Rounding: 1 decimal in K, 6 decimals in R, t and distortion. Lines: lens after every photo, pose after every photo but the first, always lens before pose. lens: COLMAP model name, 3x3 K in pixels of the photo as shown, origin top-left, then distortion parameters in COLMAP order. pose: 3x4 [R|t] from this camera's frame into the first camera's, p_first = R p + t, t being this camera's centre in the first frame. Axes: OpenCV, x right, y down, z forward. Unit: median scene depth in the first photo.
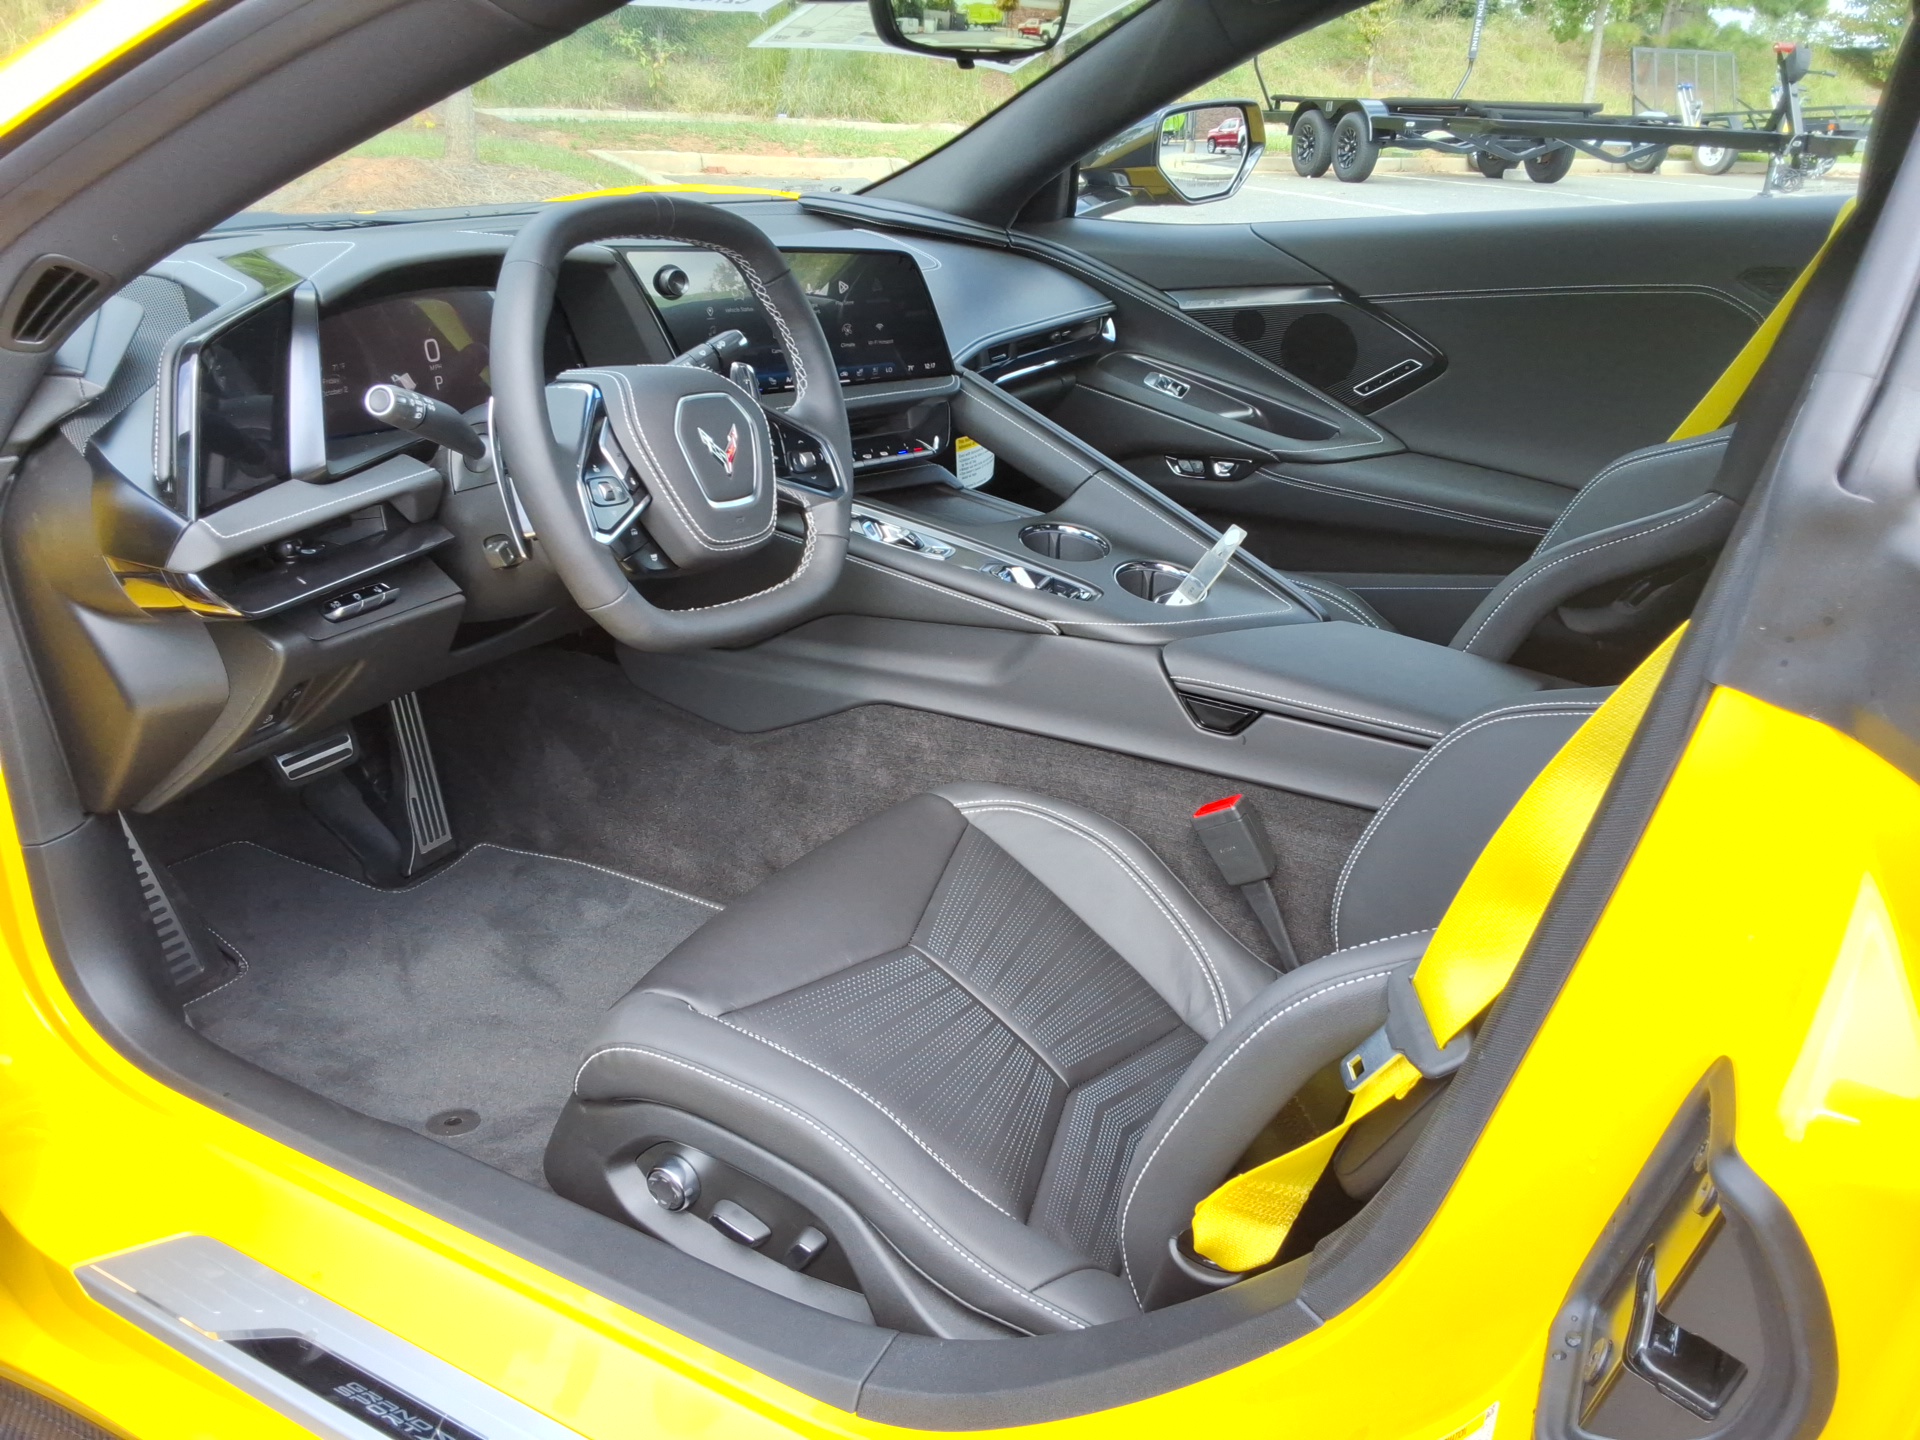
lens RADIAL K [[1545.5, 0, 986.0], [0, 1545.5, 702.2], [0, 0, 1]] dist [0.105818, -0.167028]
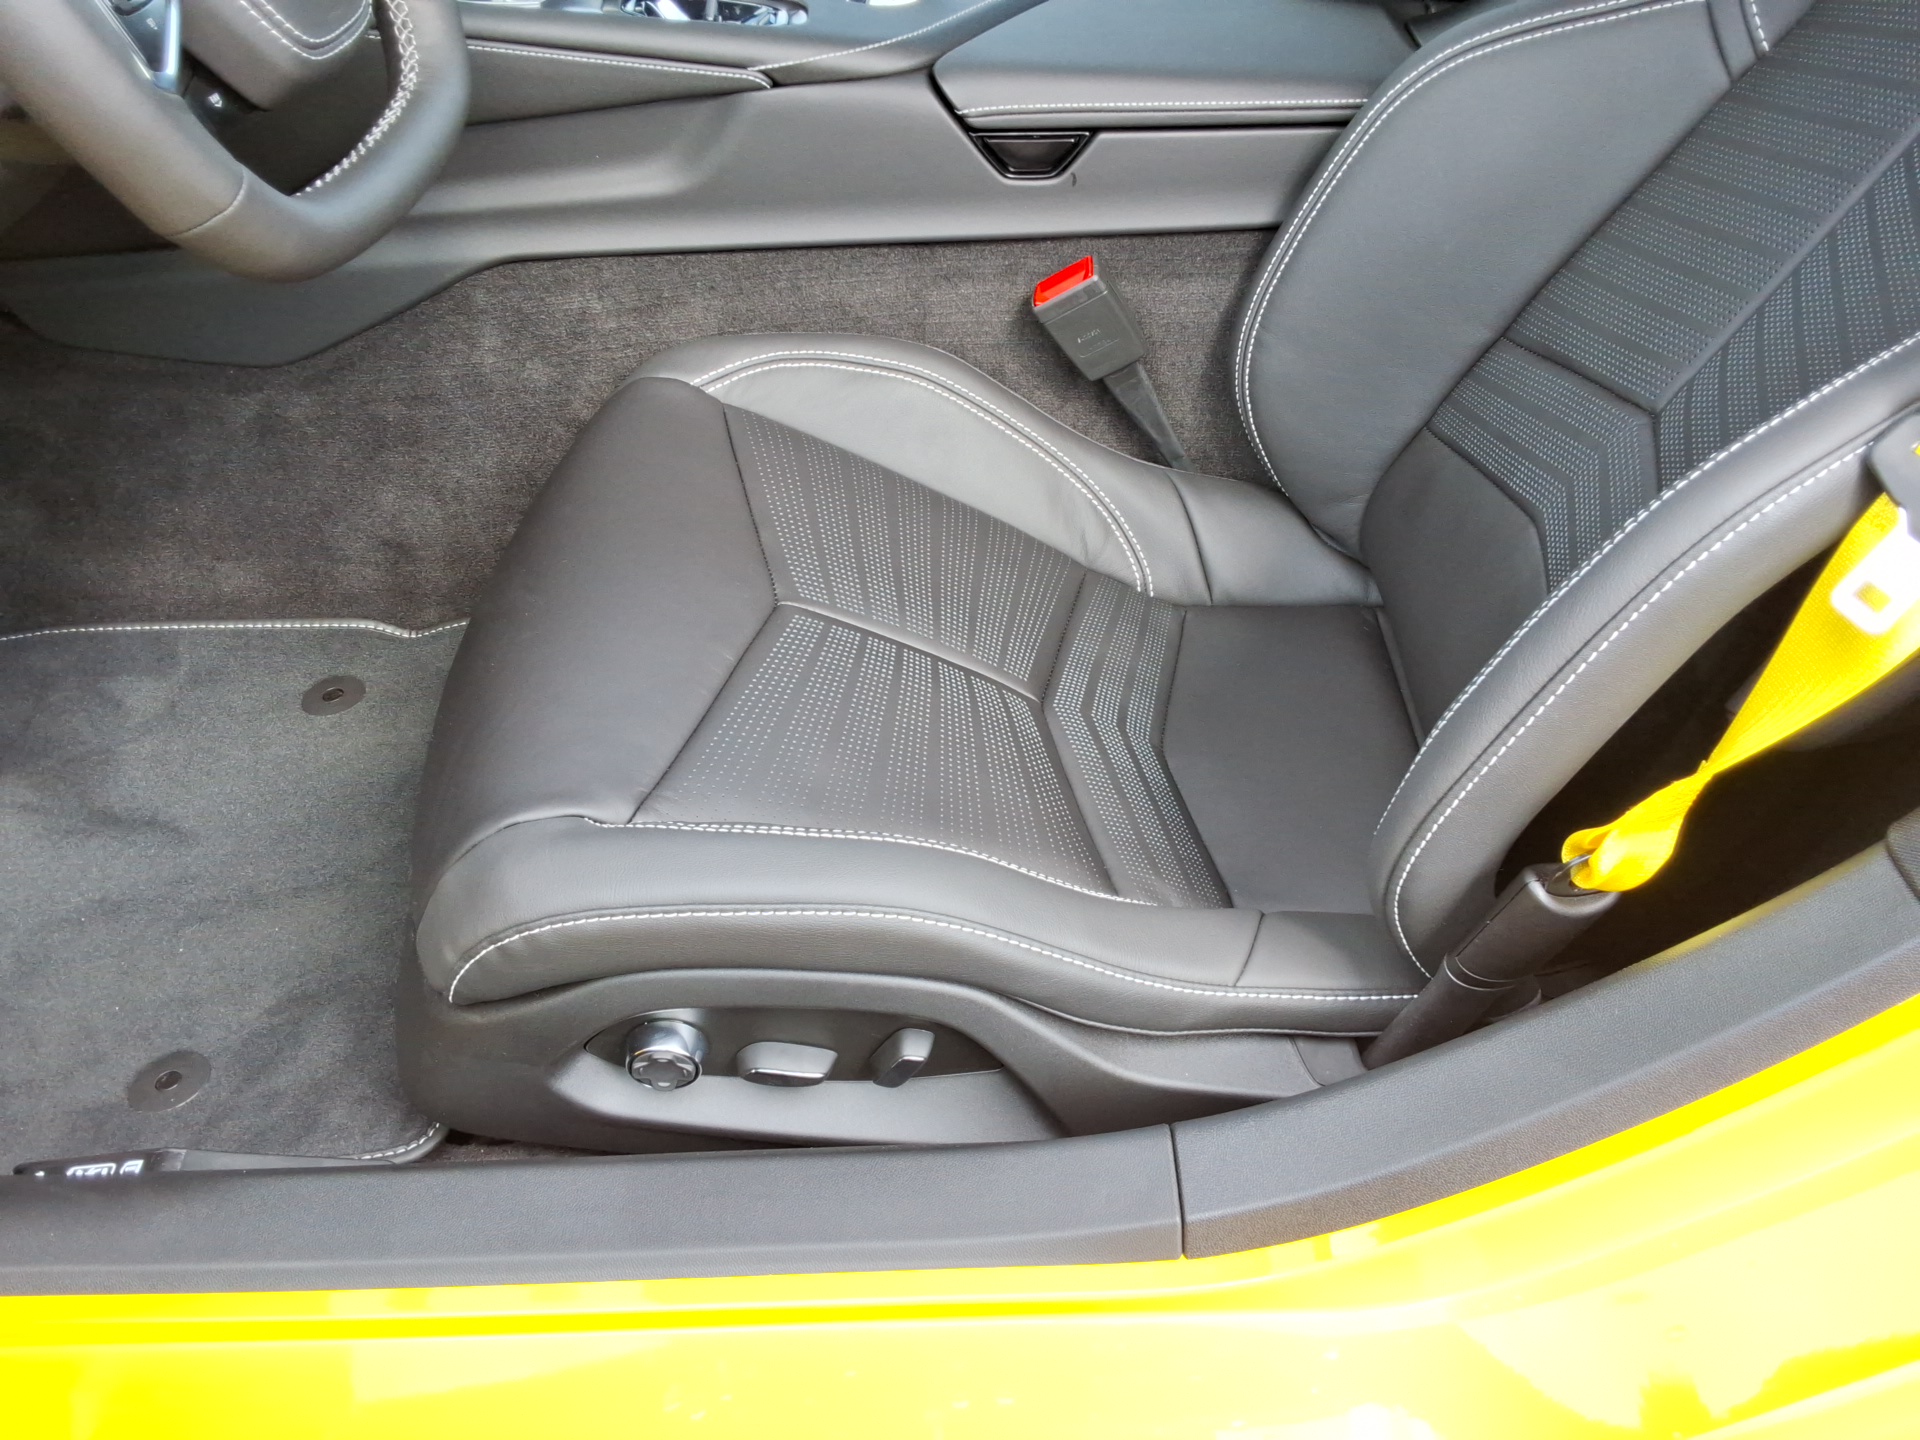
lens RADIAL K [[1545.5, 0, 986.0], [0, 1545.5, 702.2], [0, 0, 1]] dist [0.105818, -0.167028]
pose [[0.864419, -0.367369, 0.343248, -0.203201], [0.225593, 0.893535, 0.388205, -0.048228], [-0.449319, -0.258138, 0.855265, 0.315011]]
